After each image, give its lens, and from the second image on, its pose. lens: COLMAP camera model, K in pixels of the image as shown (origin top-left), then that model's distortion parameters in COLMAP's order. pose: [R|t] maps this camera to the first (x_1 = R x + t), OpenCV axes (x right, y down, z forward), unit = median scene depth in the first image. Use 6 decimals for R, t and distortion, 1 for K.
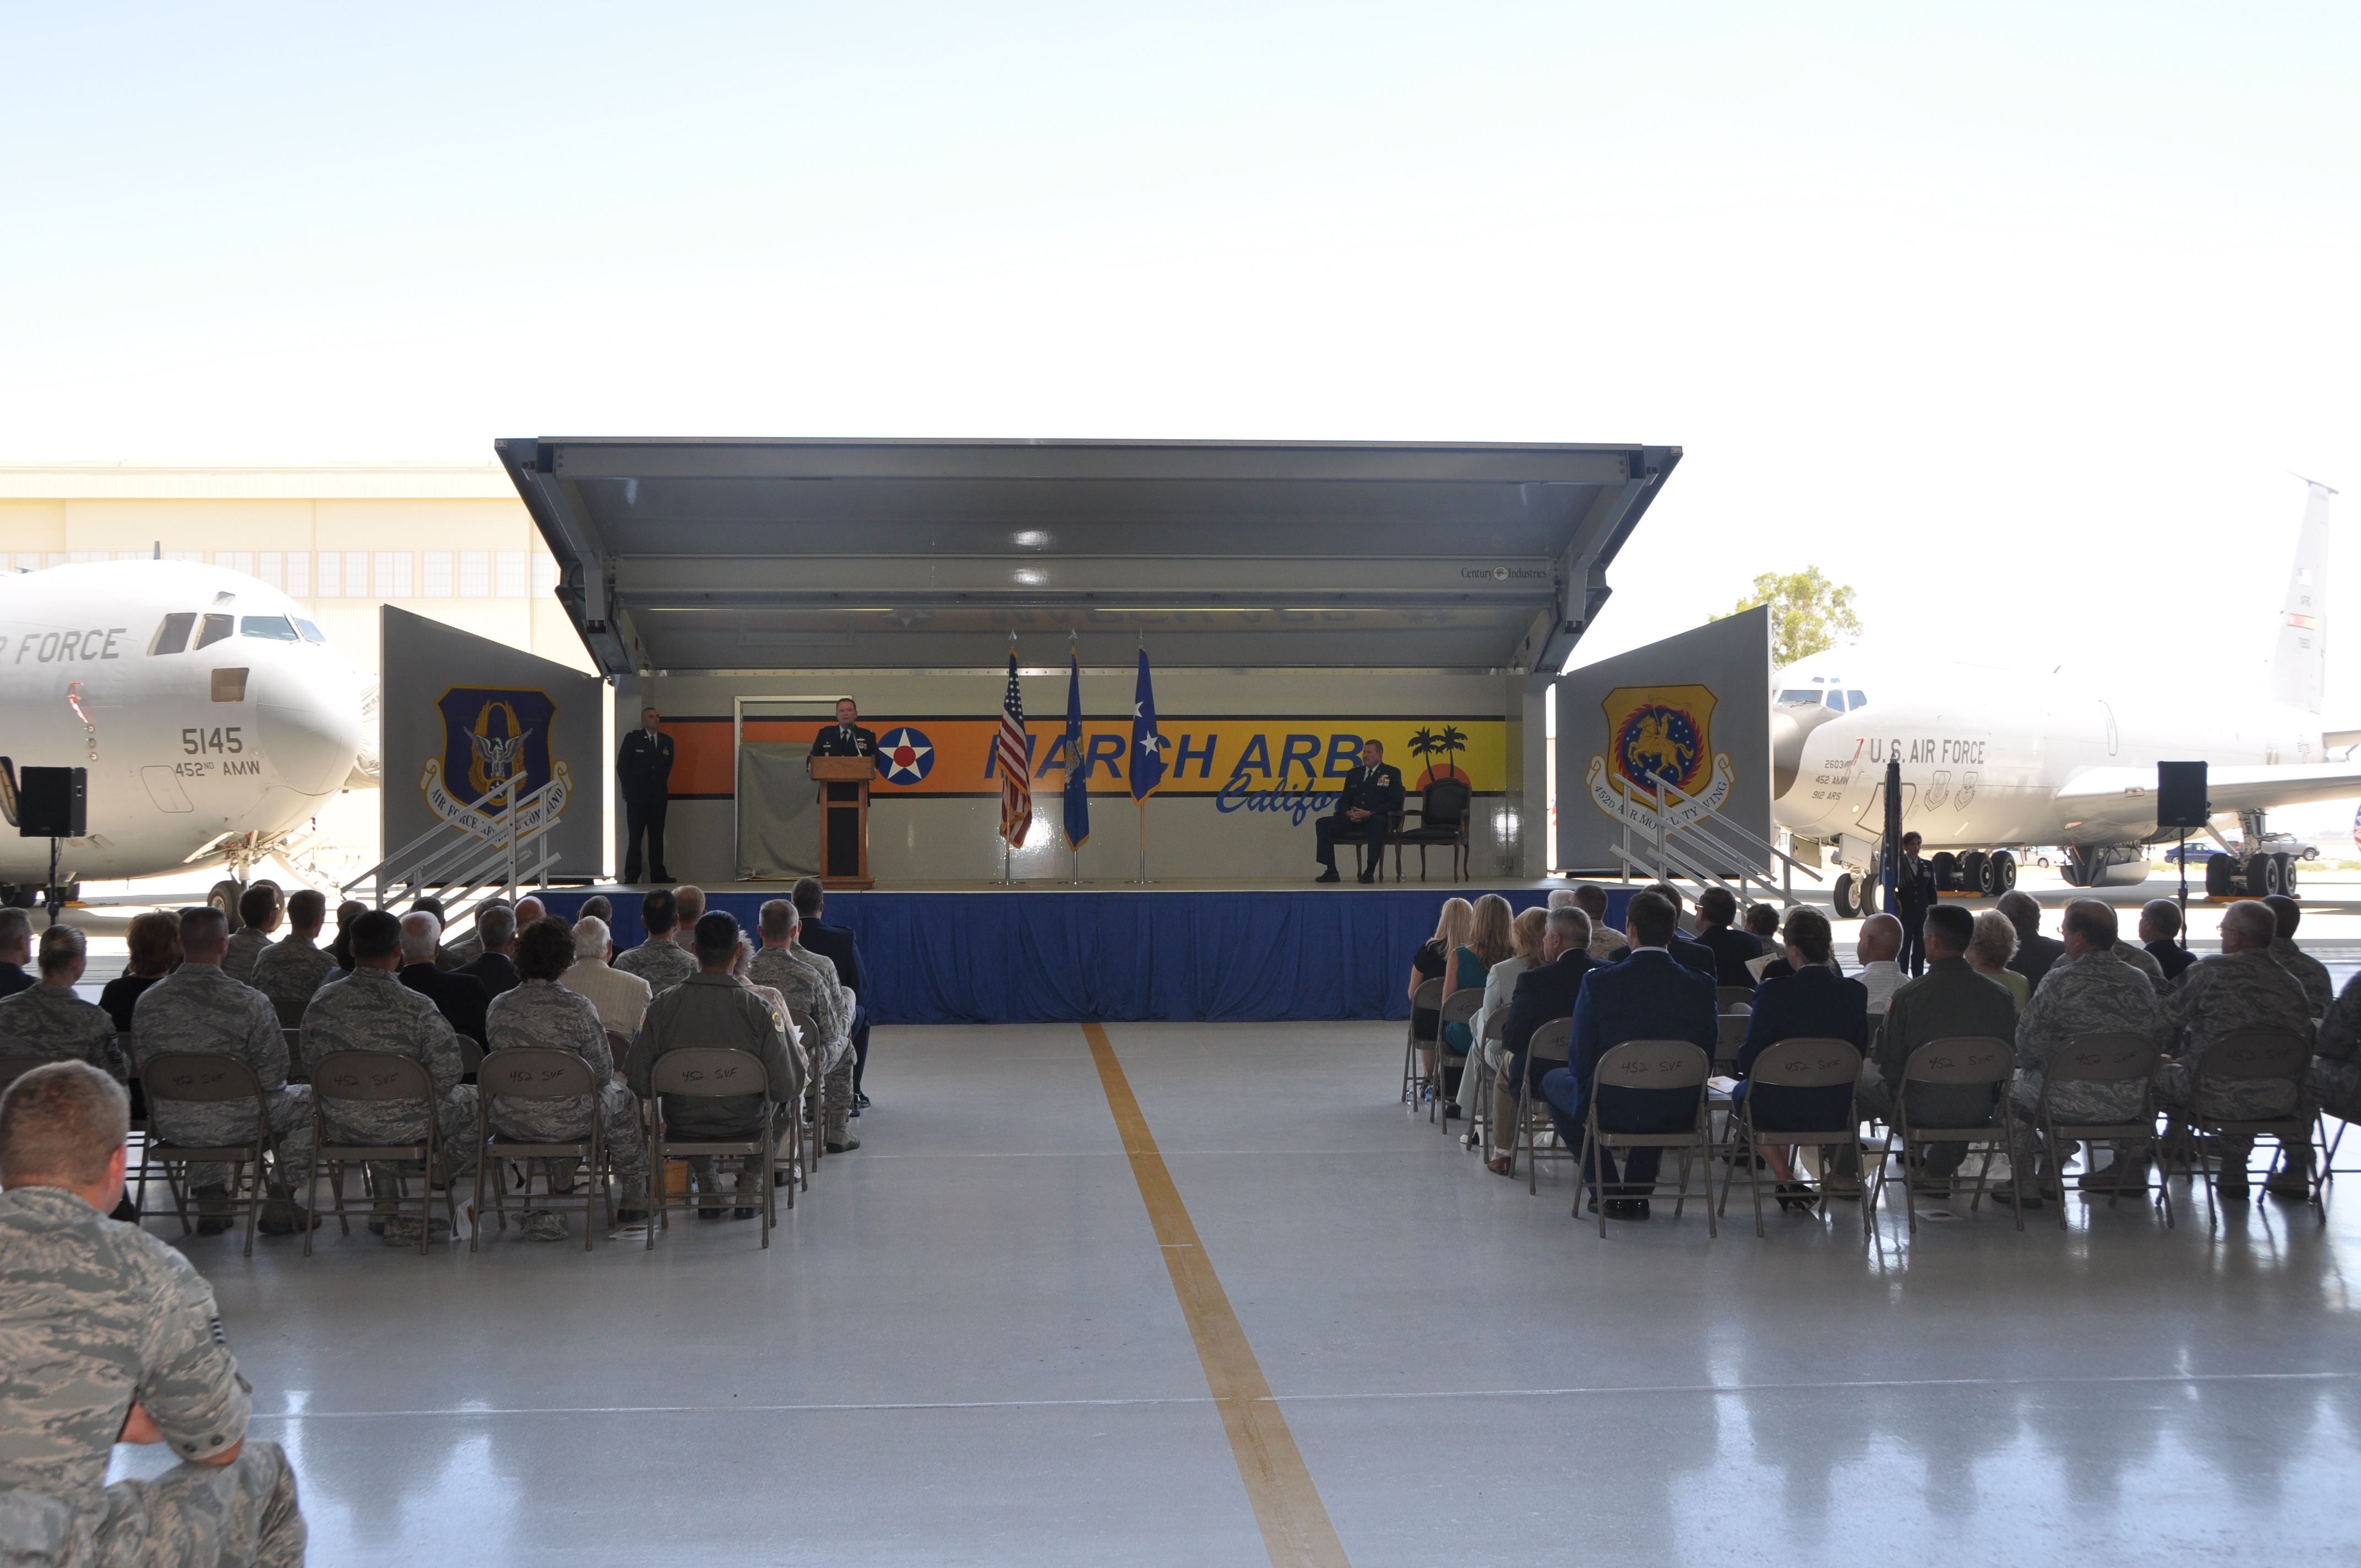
lens RADIAL K [[2226.9, 0, 1179.8], [0, 2226.9, 786.2], [0, 0, 1]] dist [-0.001632, 0.000000]
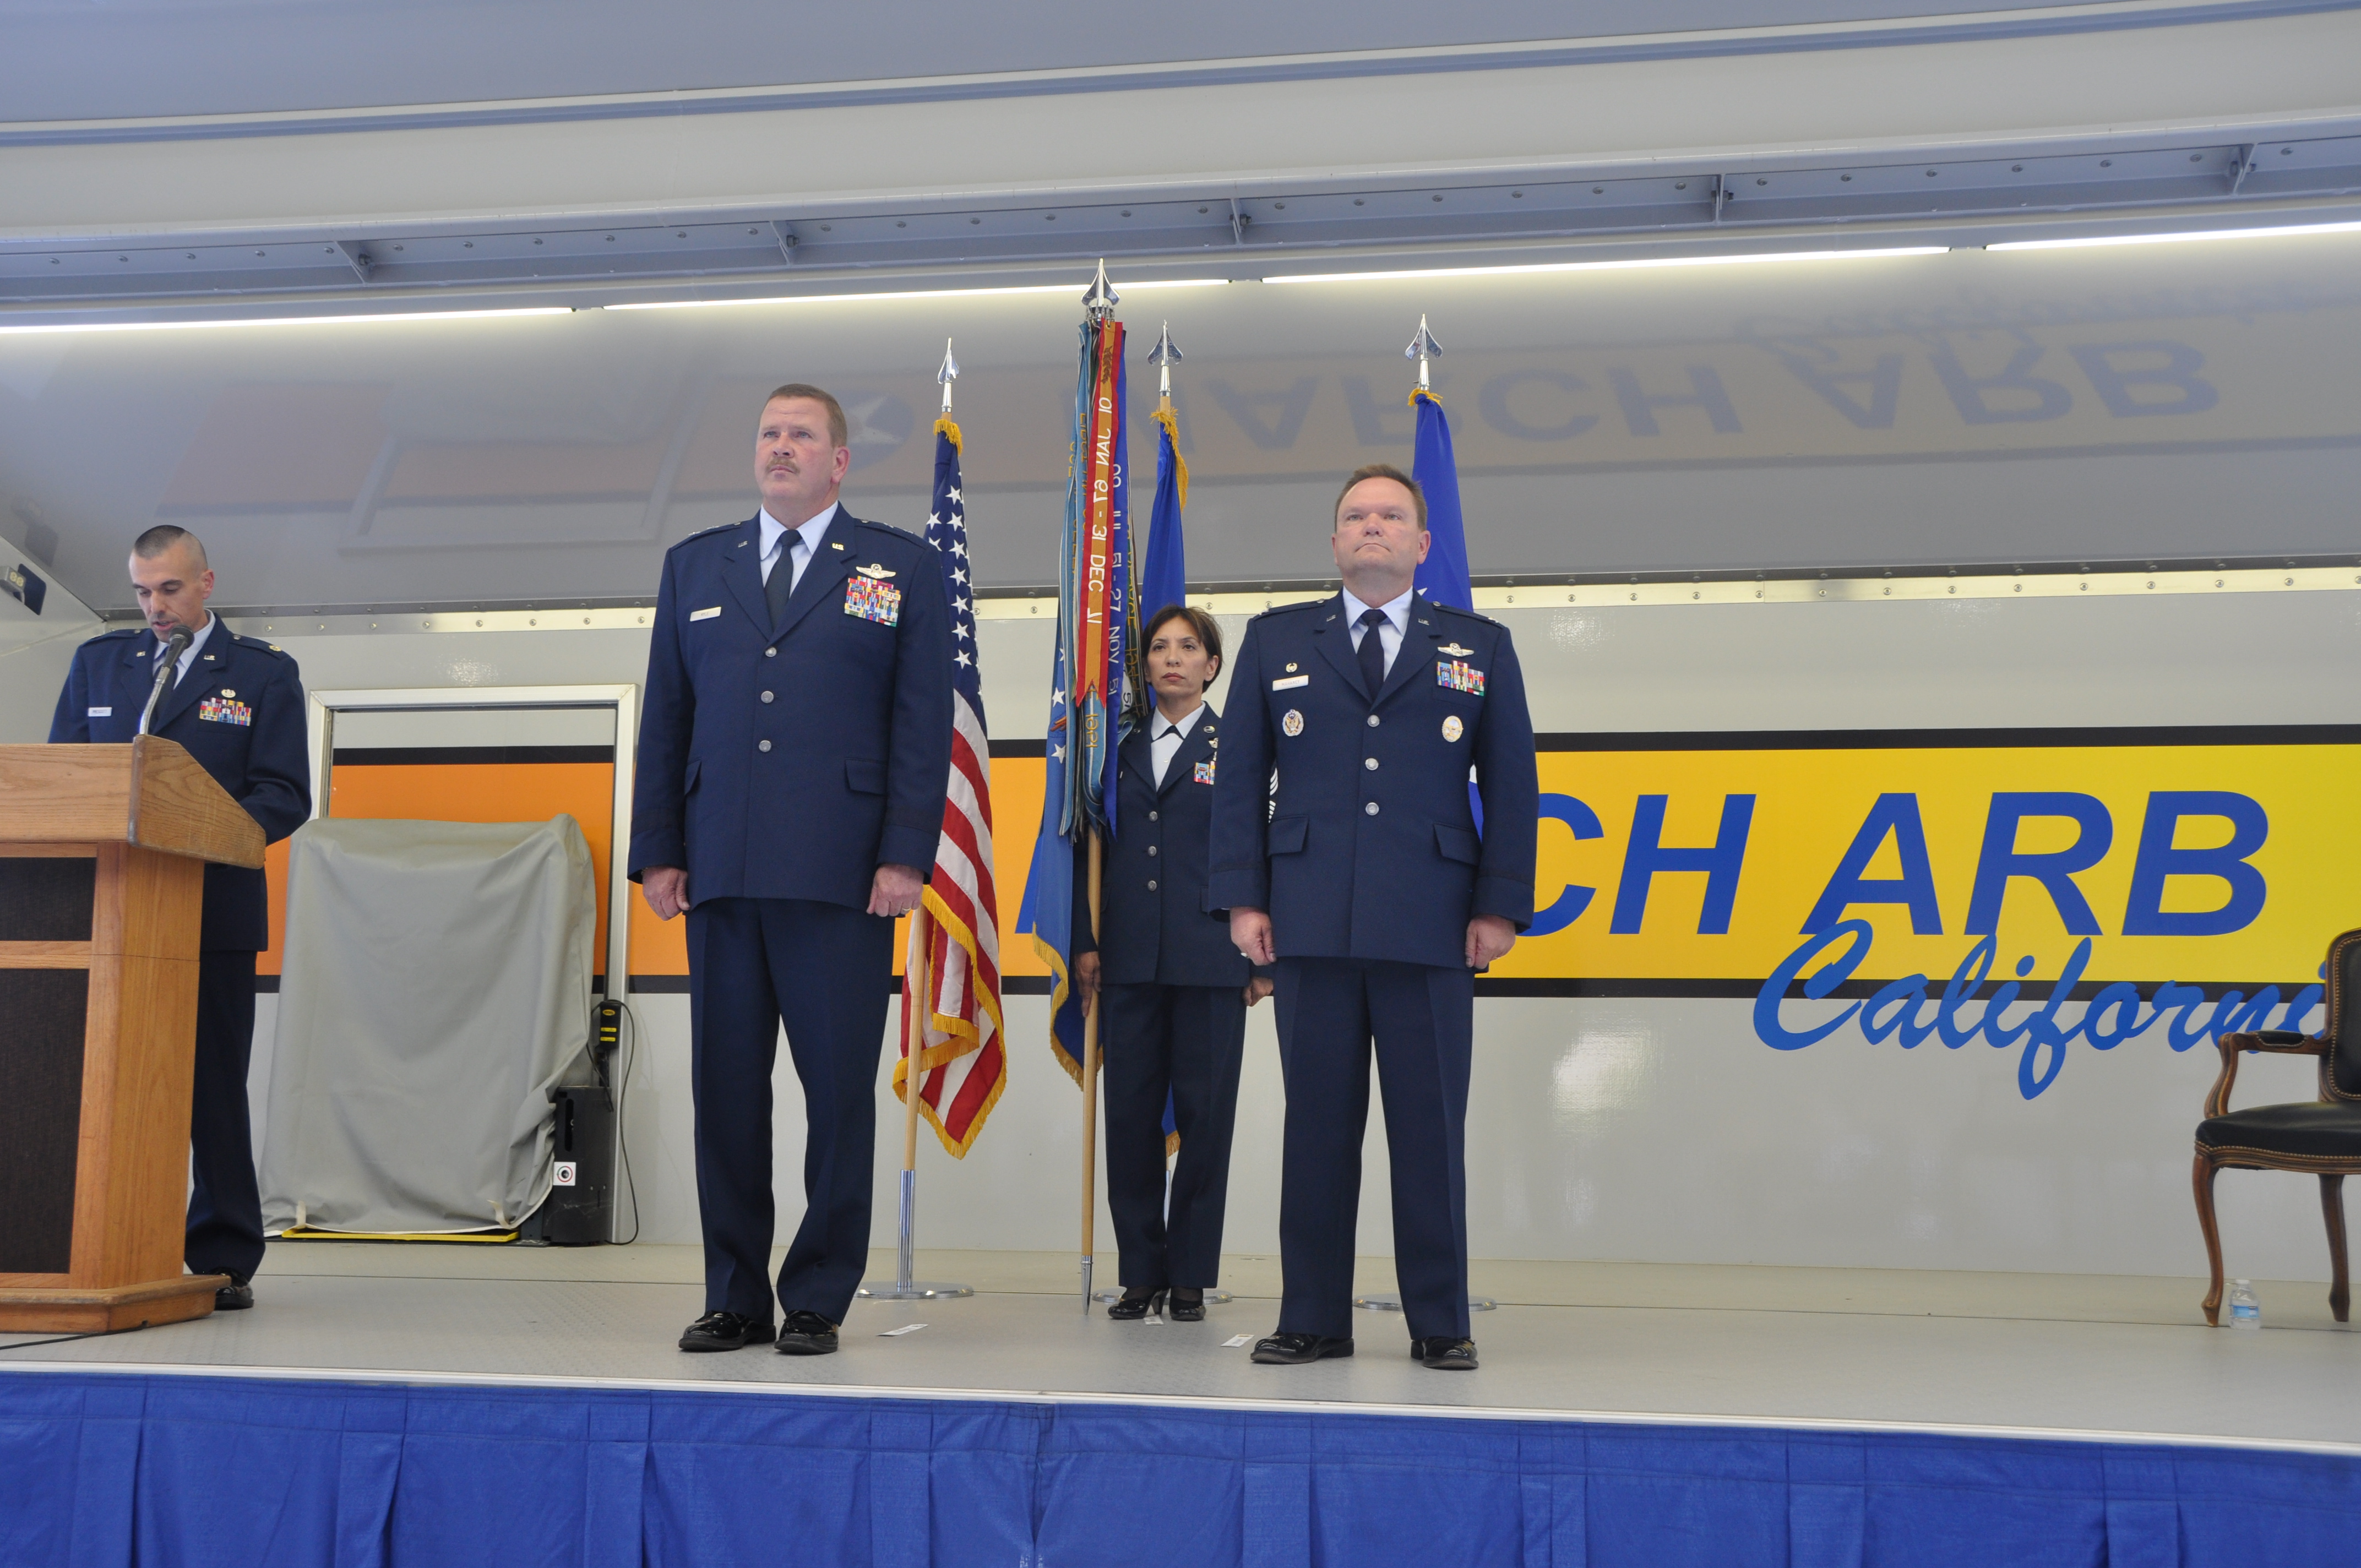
lens RADIAL K [[2552.8, 0, 1183.9], [0, 2552.8, 777.5], [0, 0, 1]] dist [0.005082, 0.000000]
pose [[0.964030, -0.016247, -0.265297, 0.034367], [-0.016861, 0.992382, -0.122043, 0.018933], [0.265258, 0.122126, 0.956412, 0.640945]]
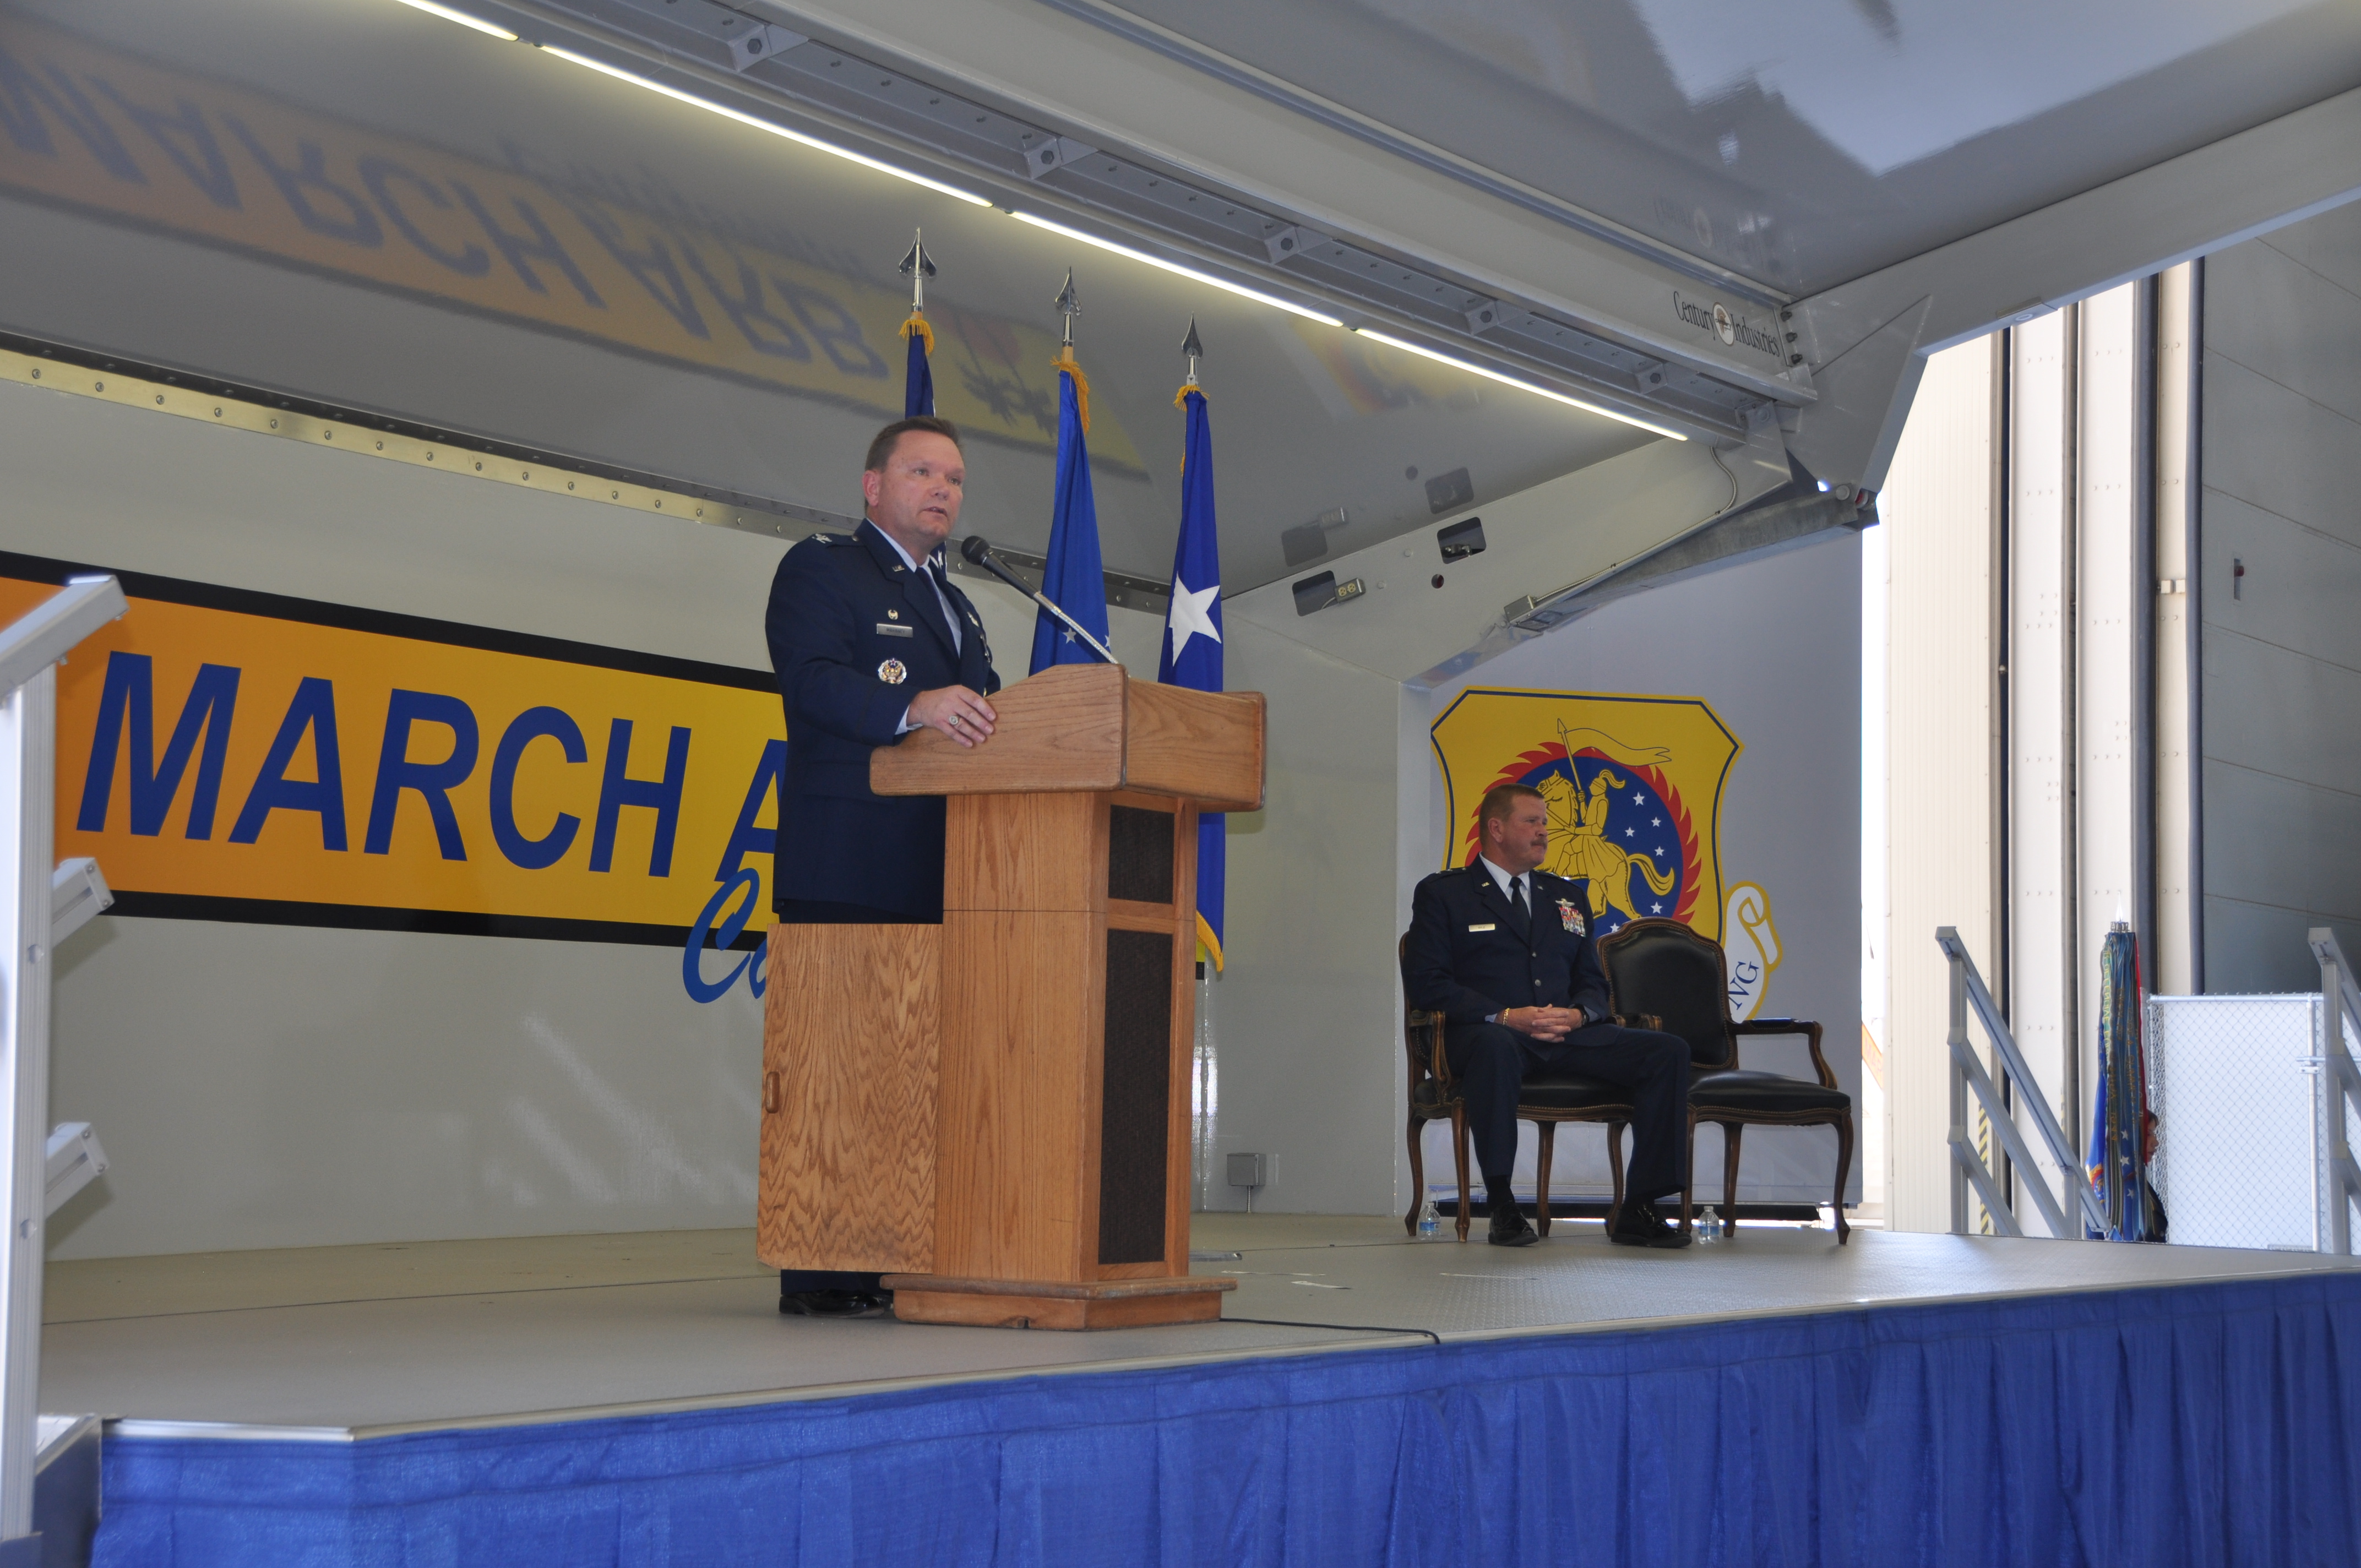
lens RADIAL K [[4262.6, 0, 1179.5], [0, 4262.6, 792.5], [0, 0, 1]] dist [0.245467, 0.000000]
pose [[0.563525, 0.069403, 0.823179, -0.400138], [-0.031599, 0.997546, -0.062472, 0.017401], [-0.825495, 0.009193, 0.564335, 0.637883]]
